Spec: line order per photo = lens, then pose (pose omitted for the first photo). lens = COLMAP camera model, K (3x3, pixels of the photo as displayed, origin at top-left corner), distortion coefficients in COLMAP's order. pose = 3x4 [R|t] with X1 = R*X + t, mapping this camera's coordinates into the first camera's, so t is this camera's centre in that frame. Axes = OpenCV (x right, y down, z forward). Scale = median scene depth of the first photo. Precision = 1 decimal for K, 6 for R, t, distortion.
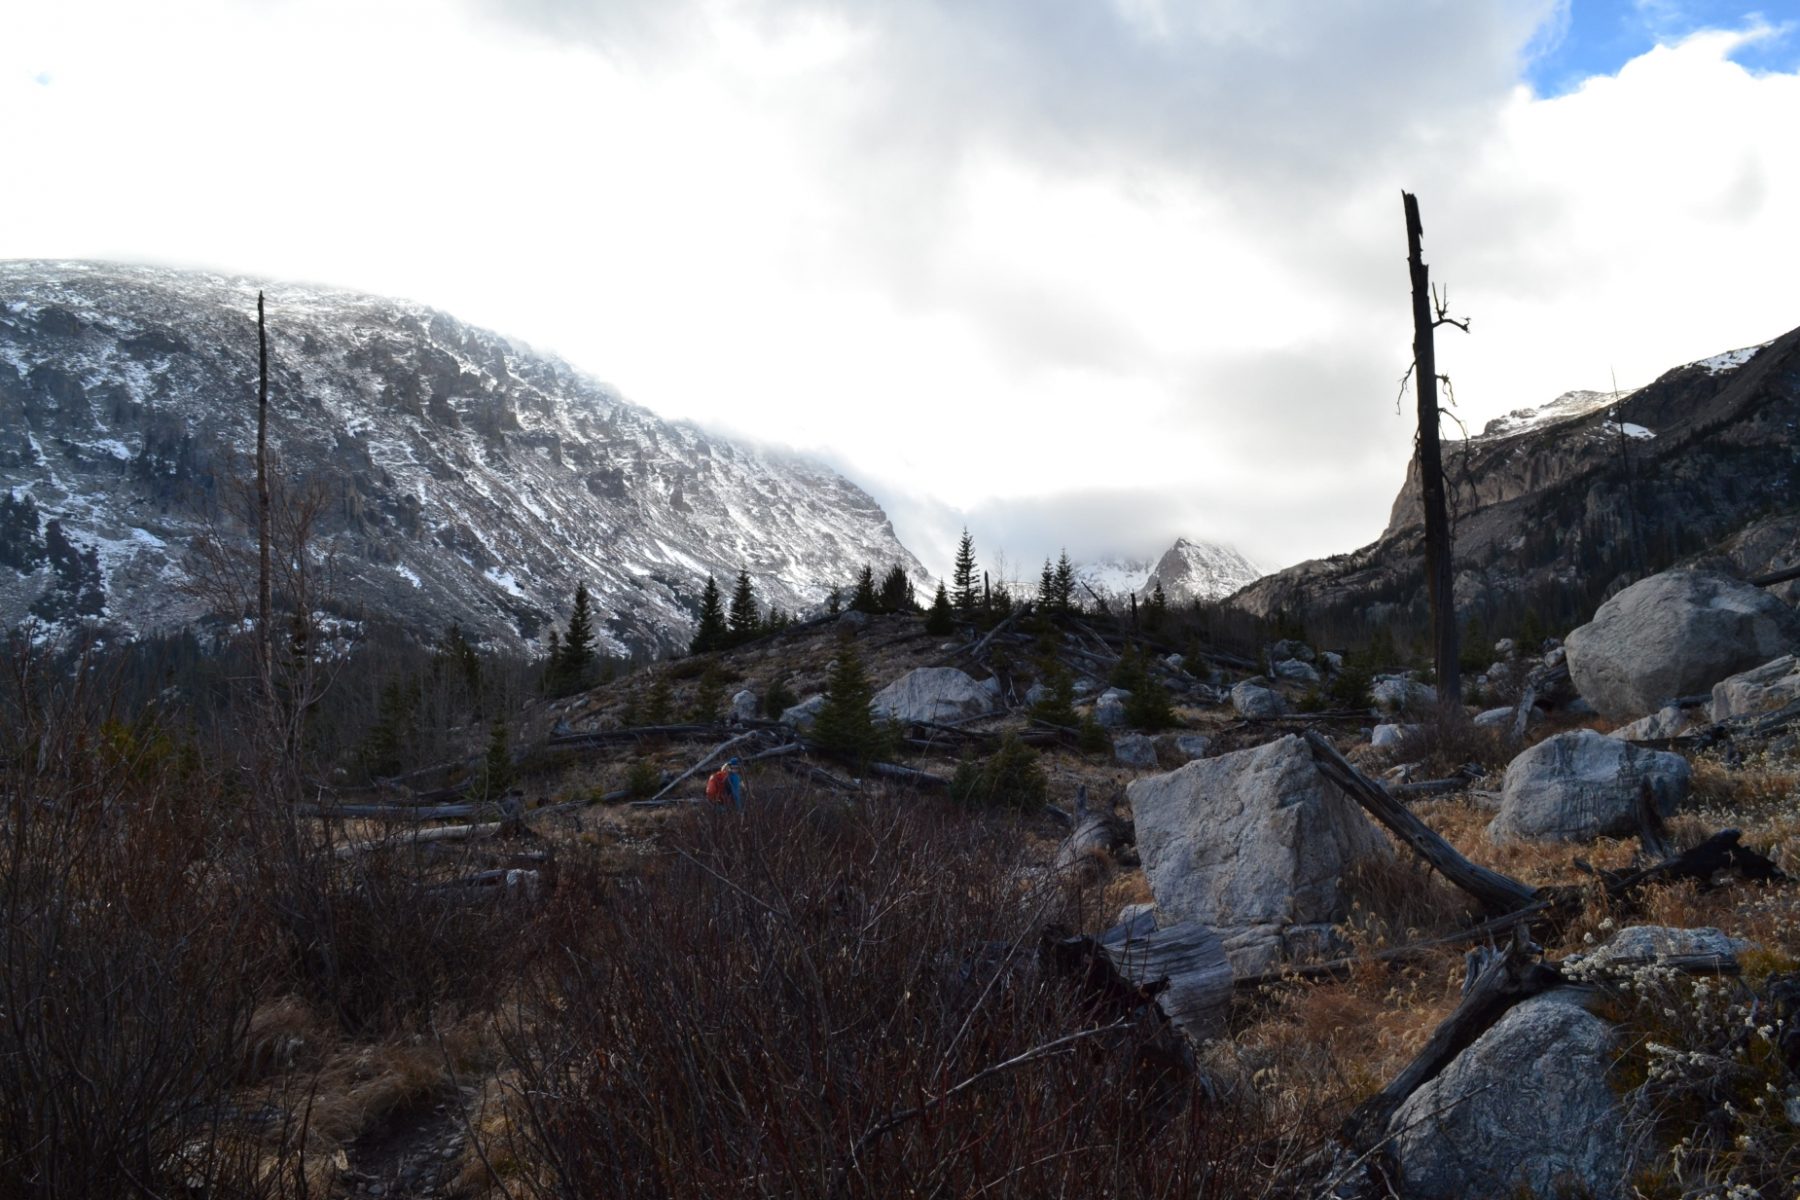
lens RADIAL K [[1413.7, 0, 887.6], [0, 1413.7, 604.9], [0, 0, 1]] dist [-0.019111, 0.005940]
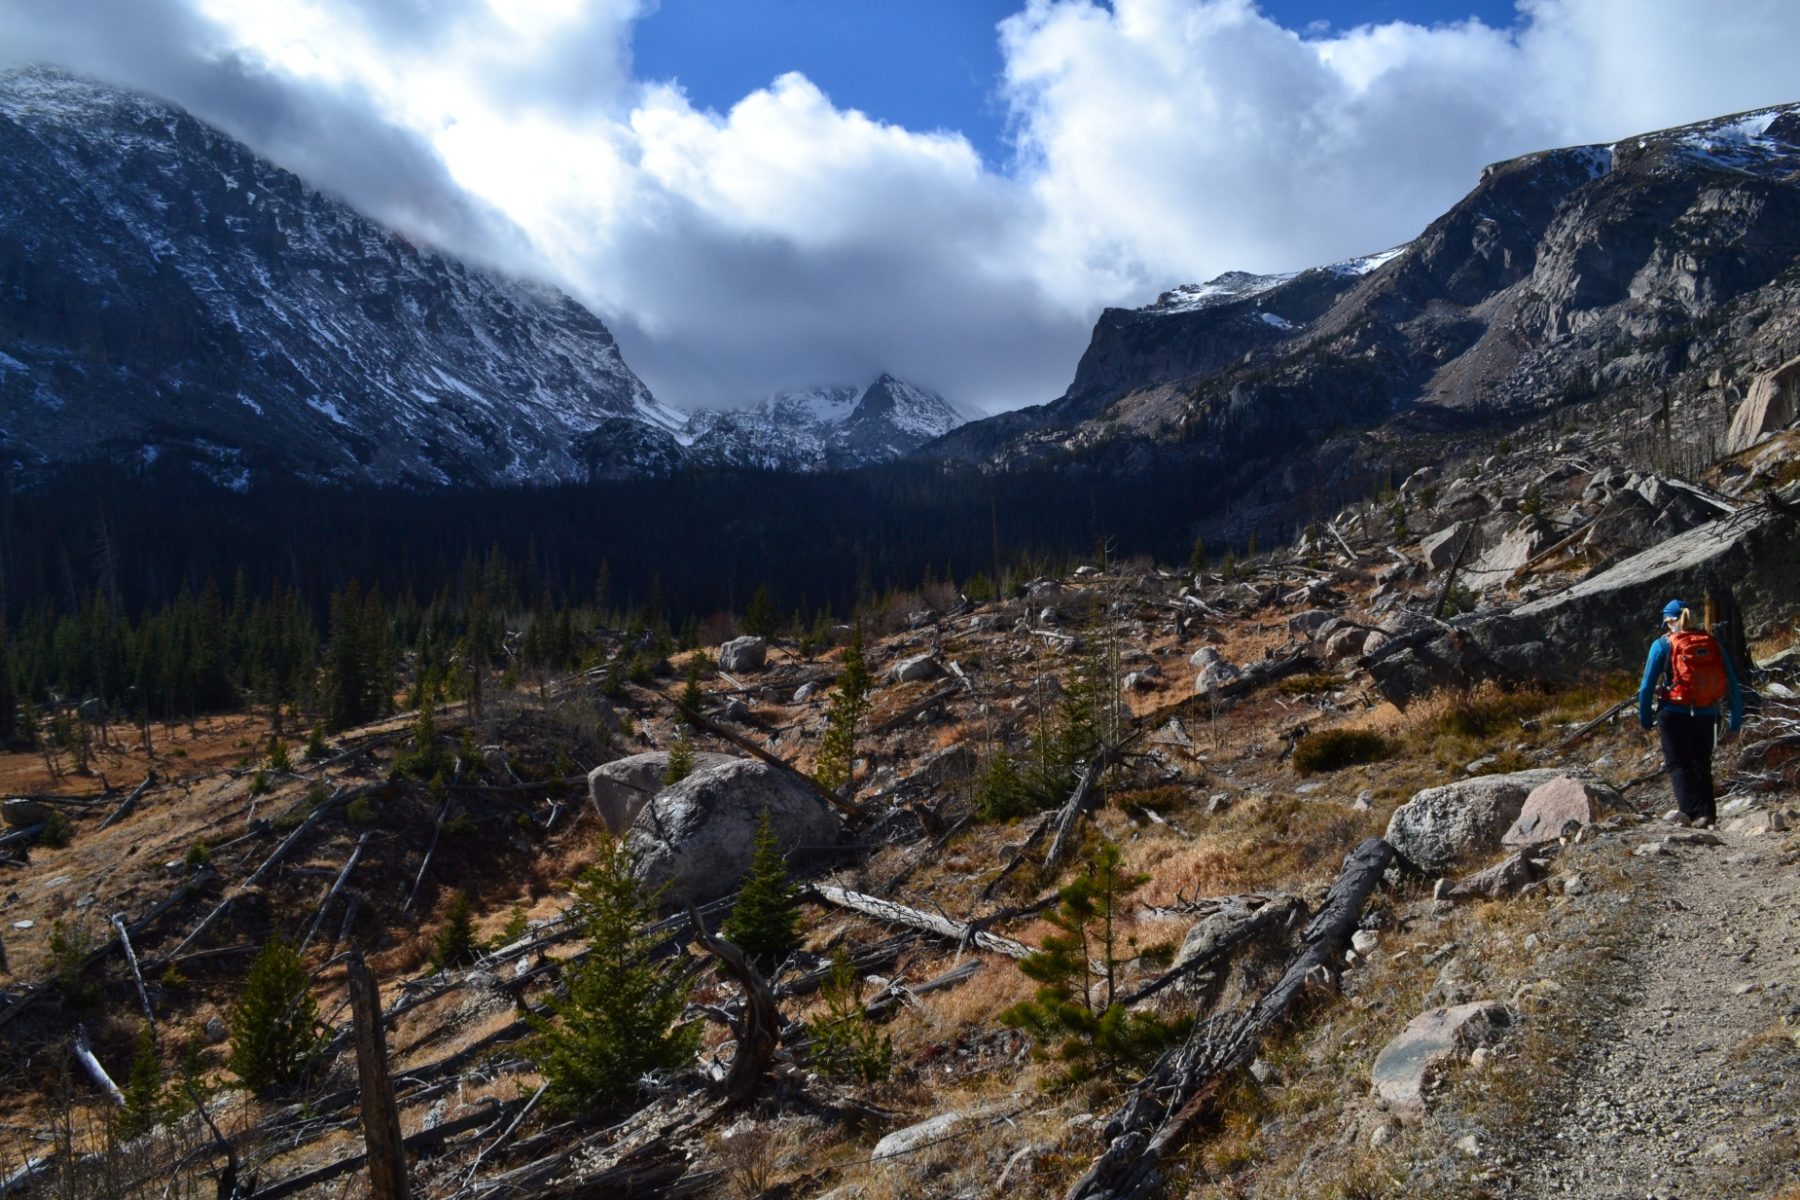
lens RADIAL K [[1413.7, 0, 887.6], [0, 1413.7, 604.9], [0, 0, 1]] dist [-0.019111, 0.005940]
pose [[0.973862, 0.016567, 0.226534, -0.055849], [-0.046383, 0.990826, 0.126936, -0.015425], [-0.222353, -0.134125, 0.965696, -0.113879]]
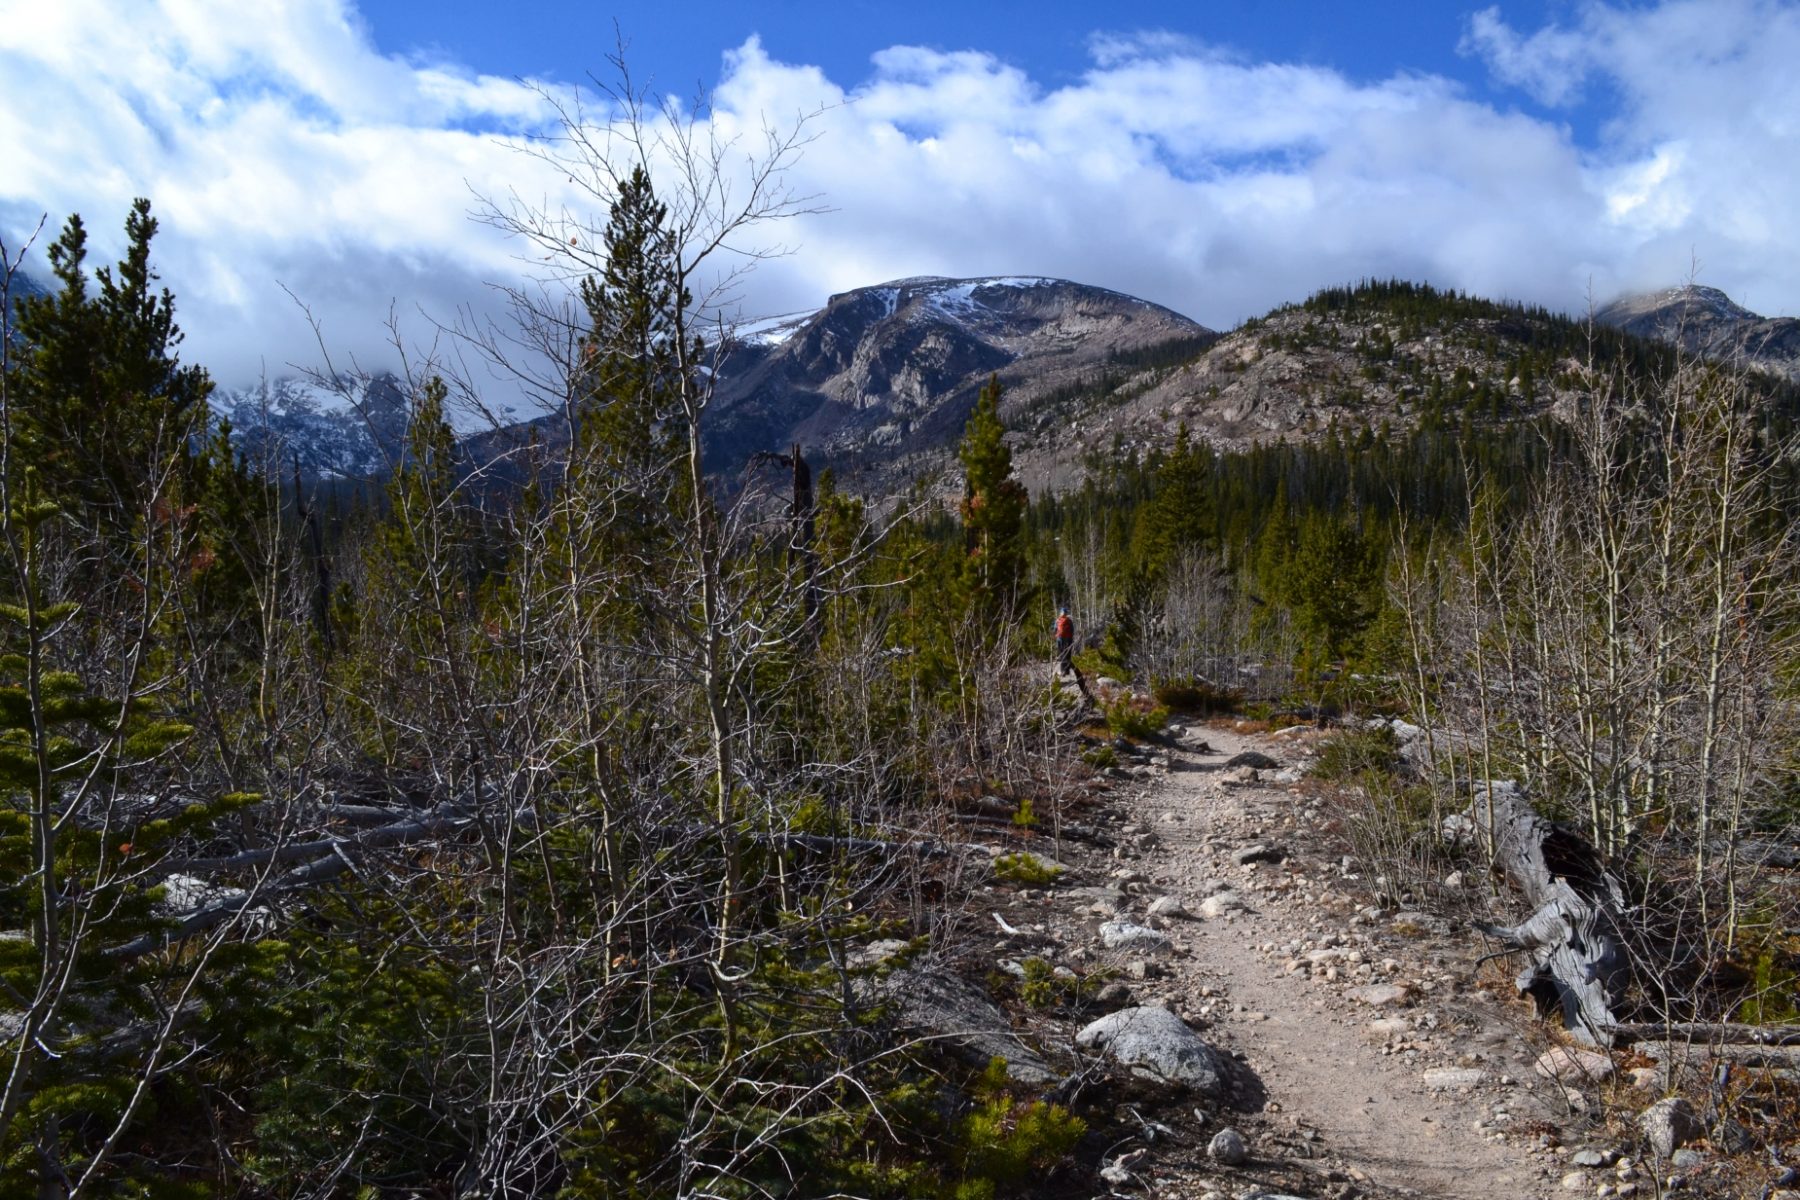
lens RADIAL K [[1413.7, 0, 887.6], [0, 1413.7, 604.9], [0, 0, 1]] dist [-0.019111, 0.005940]
pose [[0.812588, -0.013032, 0.582693, -0.298612], [-0.075214, 0.989046, 0.127009, -0.059003], [-0.577965, -0.147033, 0.802706, -0.550188]]
